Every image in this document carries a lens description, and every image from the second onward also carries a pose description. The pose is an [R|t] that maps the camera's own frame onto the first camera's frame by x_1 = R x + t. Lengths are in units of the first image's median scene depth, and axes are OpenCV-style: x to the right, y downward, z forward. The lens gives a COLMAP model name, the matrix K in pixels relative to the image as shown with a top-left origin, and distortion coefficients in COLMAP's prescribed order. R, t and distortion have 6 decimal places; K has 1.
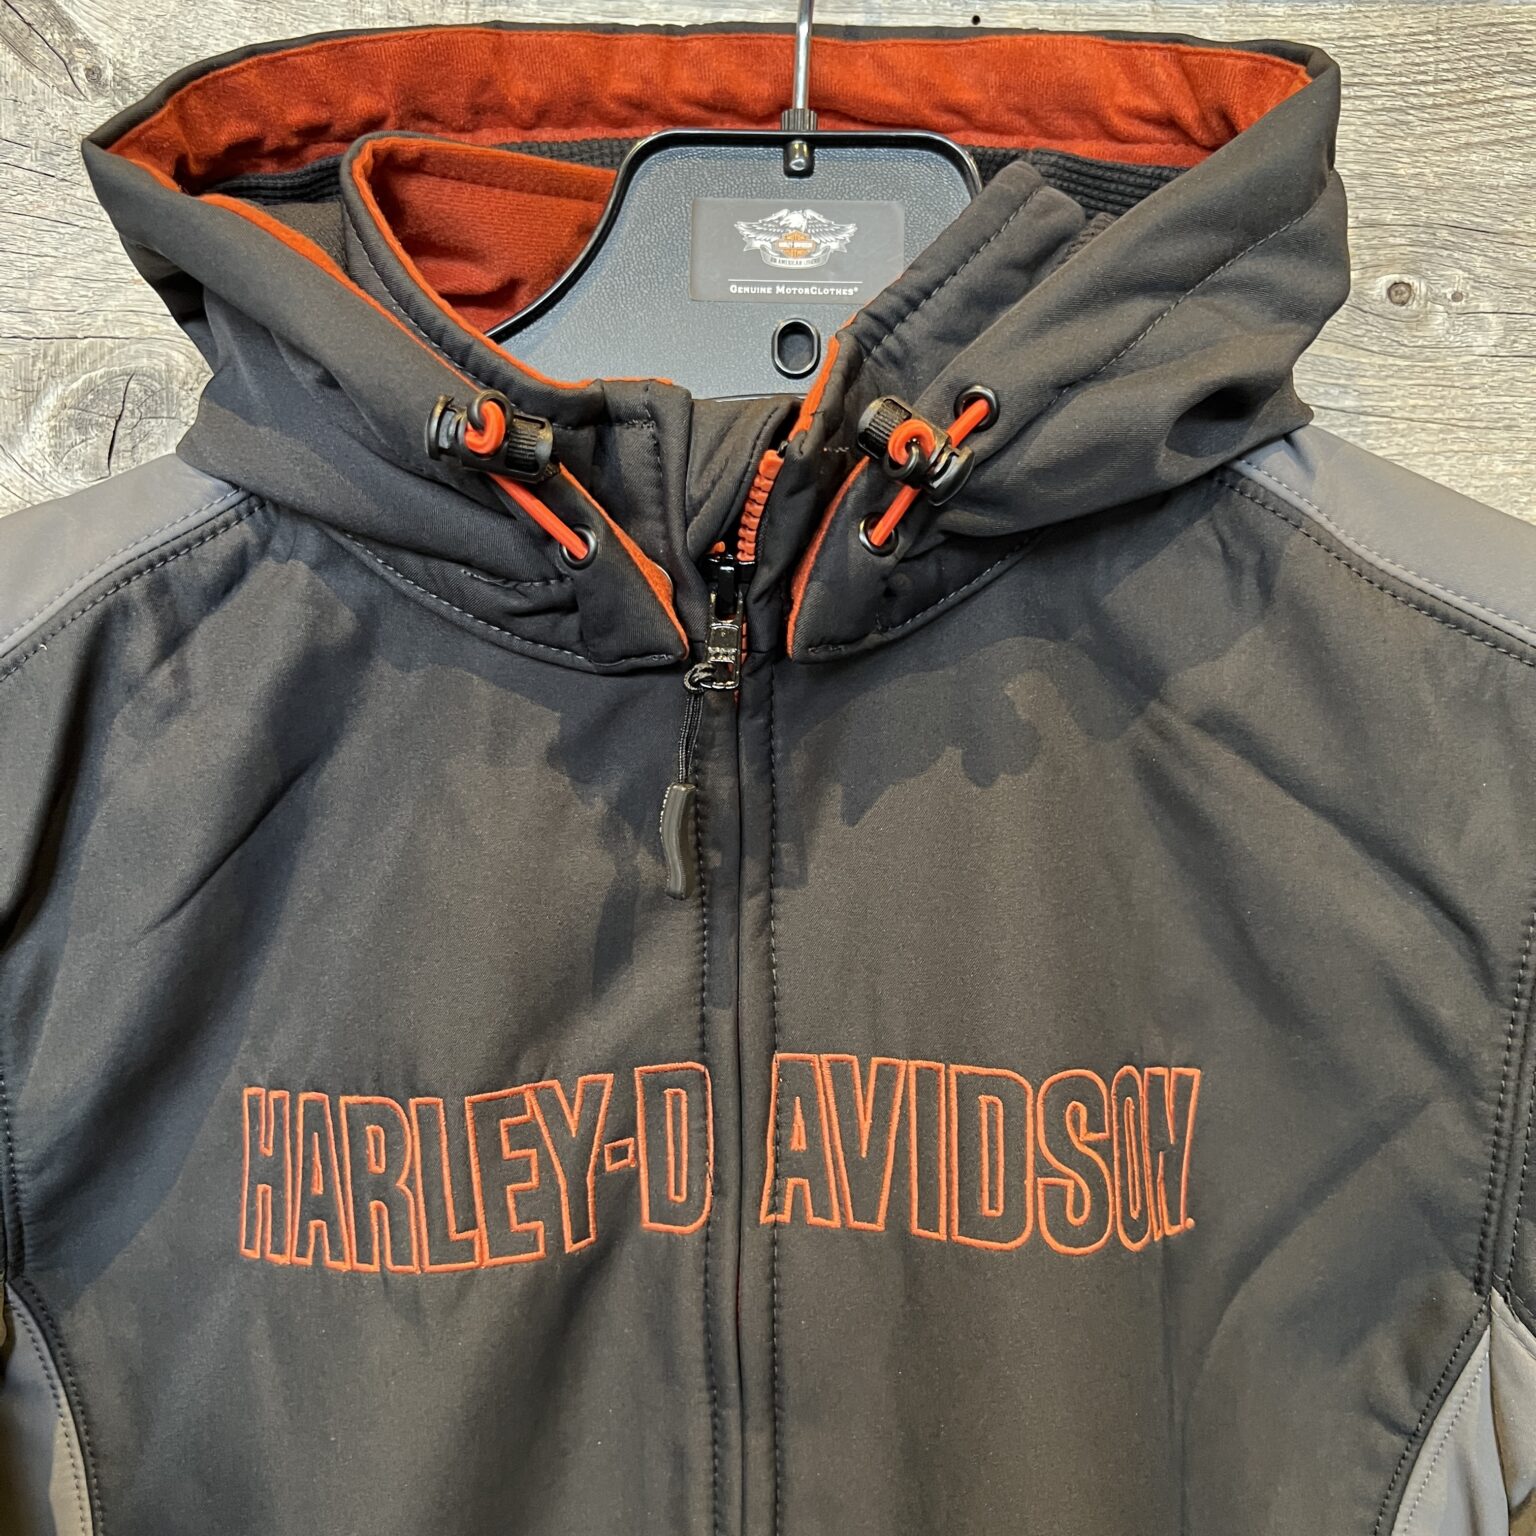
lens RADIAL K [[1603.1, 0, 755.5], [0, 1603.1, 744.5], [0, 0, 1]] dist [0.011536, 0.000000]
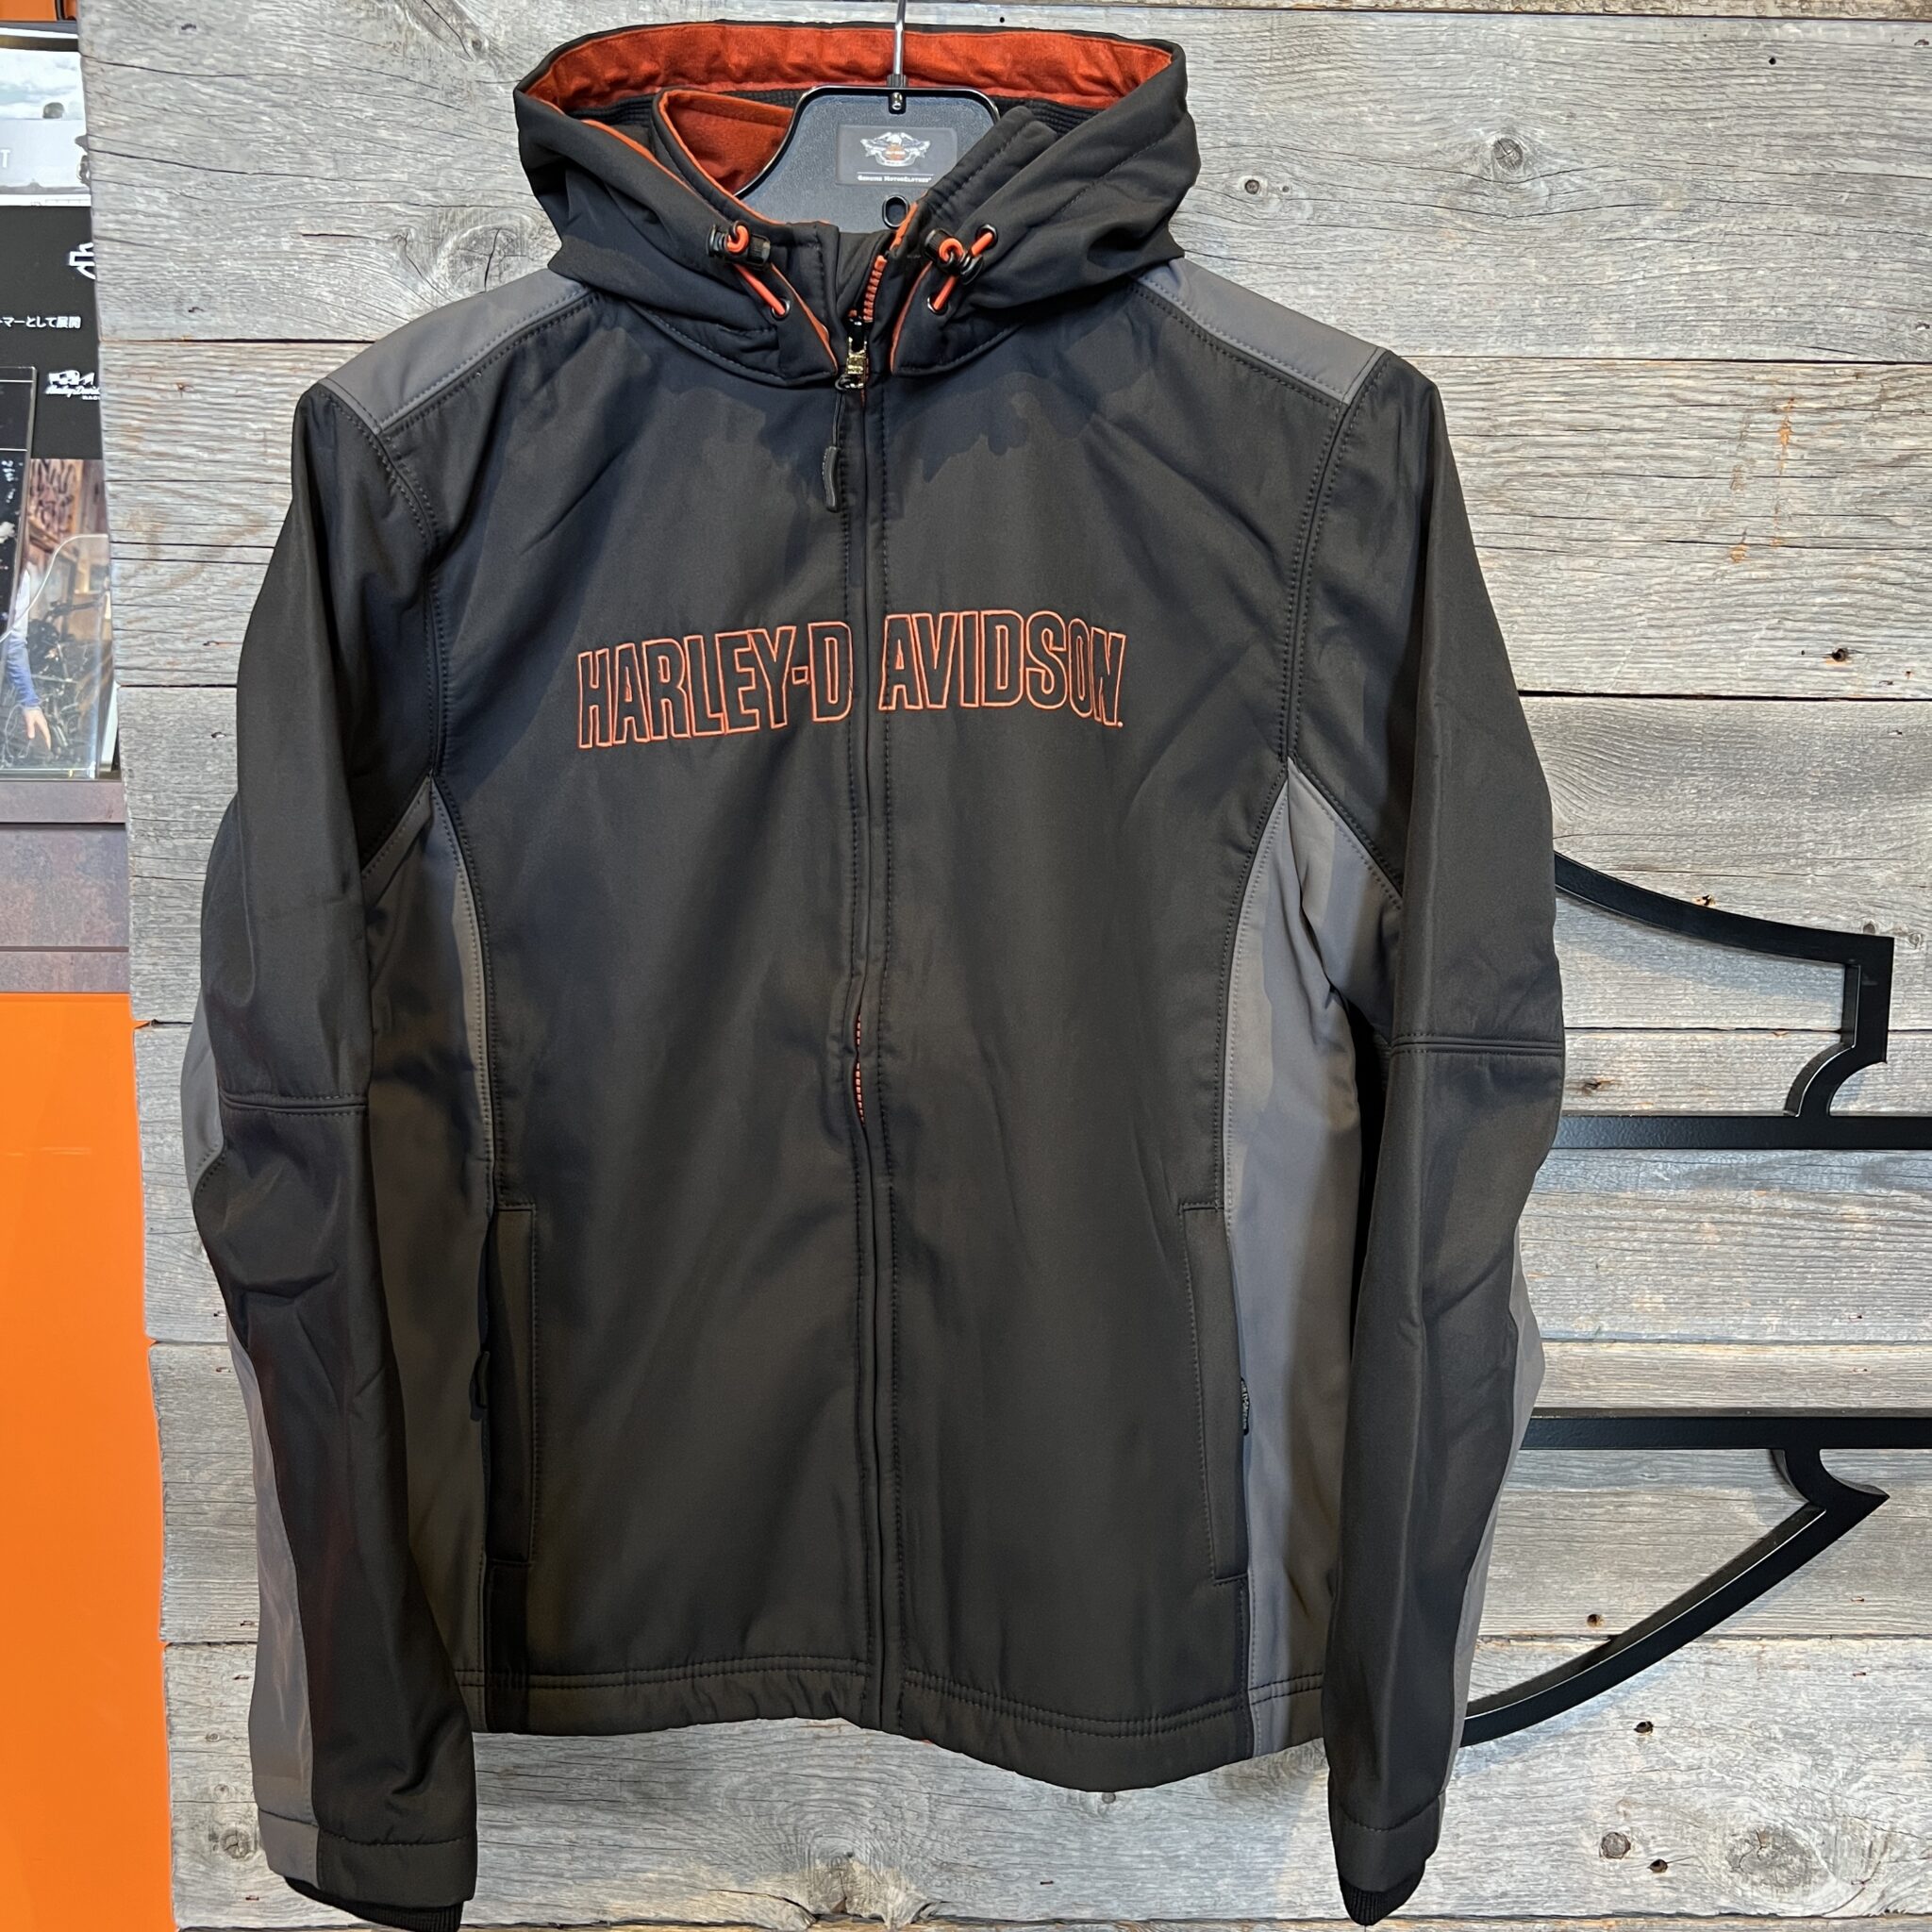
lens RADIAL K [[2016.4, 0, 964.8], [0, 2016.4, 964.9], [0, 0, 1]] dist [0.011536, 0.000000]
pose [[0.999155, -0.005267, 0.040774, 0.006179], [0.002650, 0.997949, 0.063959, 0.442802], [-0.041027, -0.063796, 0.997119, -1.287487]]
